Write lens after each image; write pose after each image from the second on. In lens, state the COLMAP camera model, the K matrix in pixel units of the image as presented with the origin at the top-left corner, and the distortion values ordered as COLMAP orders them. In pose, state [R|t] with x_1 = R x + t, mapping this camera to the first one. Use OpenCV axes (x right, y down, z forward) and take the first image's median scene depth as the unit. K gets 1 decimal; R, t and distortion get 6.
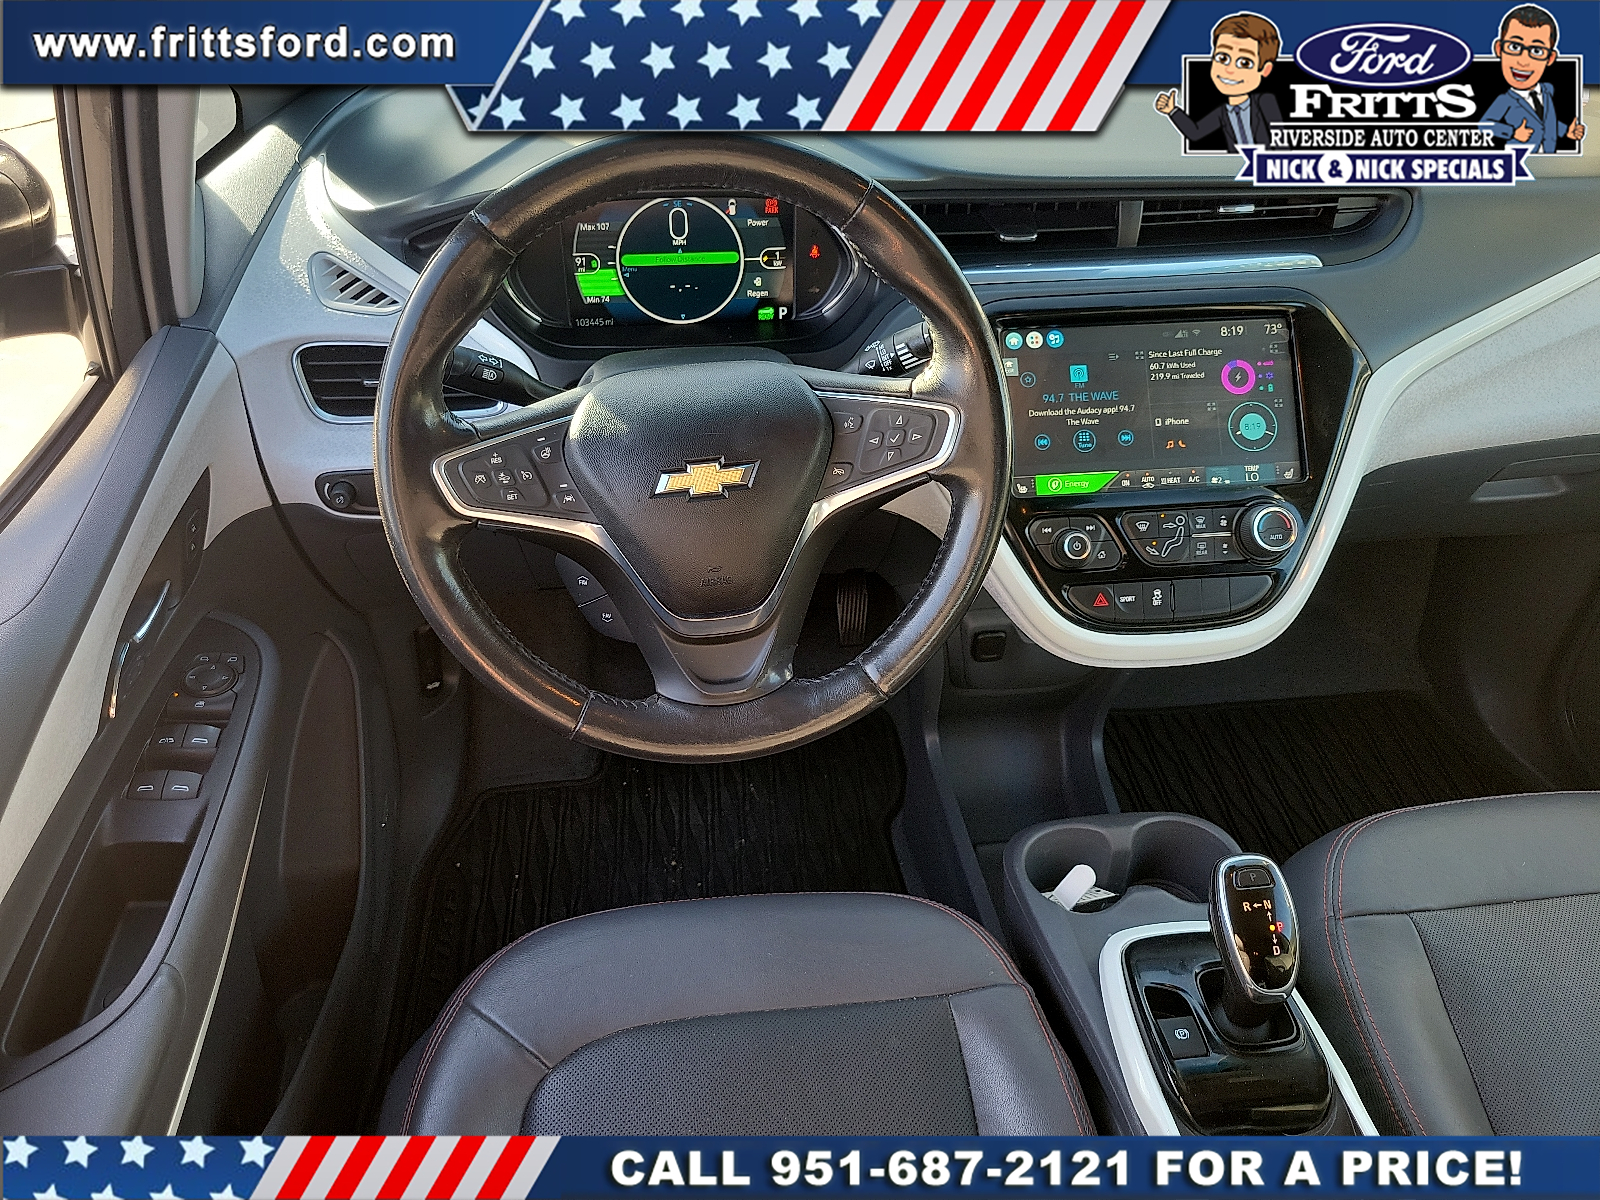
lens RADIAL K [[1230.0, 0, 802.5], [0, 1230.0, 598.2], [0, 0, 1]] dist [0.000533, 0.000880]
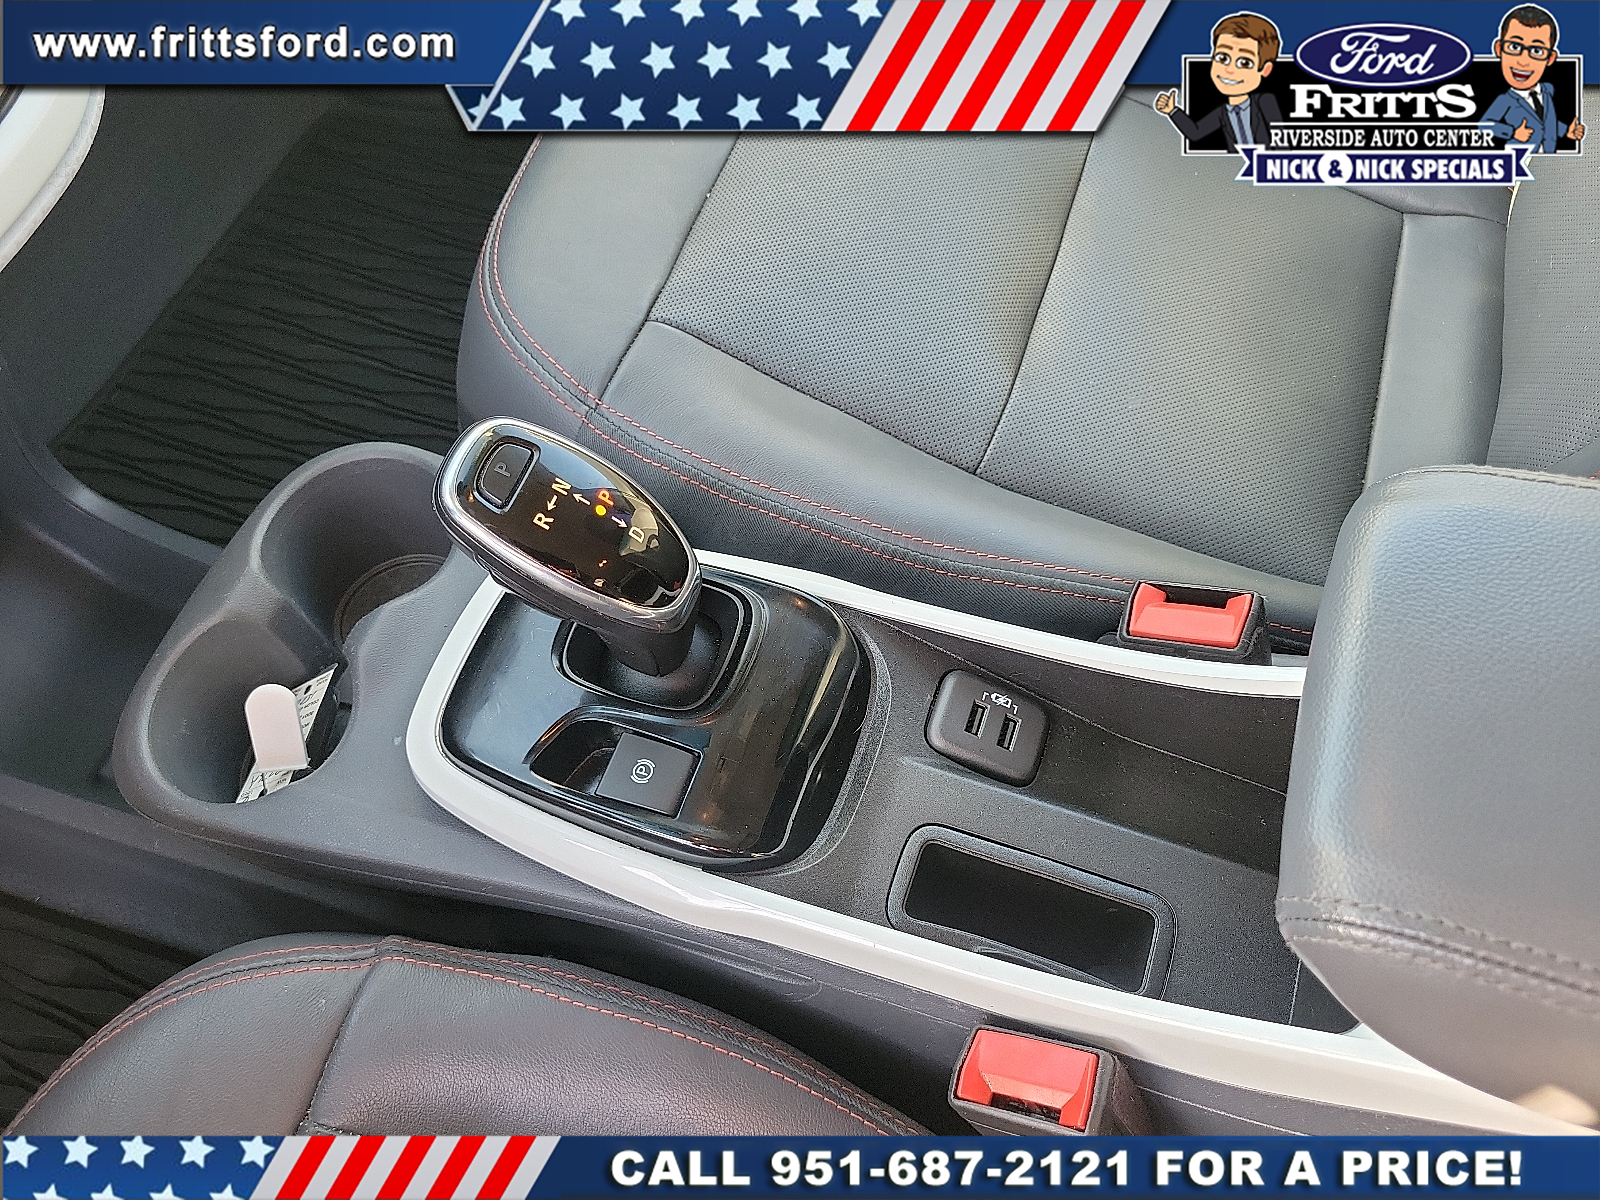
lens RADIAL K [[1230.0, 0, 799.9], [0, 1230.0, 597.3], [0, 0, 1]] dist [0.000533, 0.000880]
pose [[0.464033, -0.779231, 0.421275, 0.157229], [0.590737, 0.626602, 0.508330, 0.072981], [-0.660078, 0.012981, 0.751085, 0.495898]]
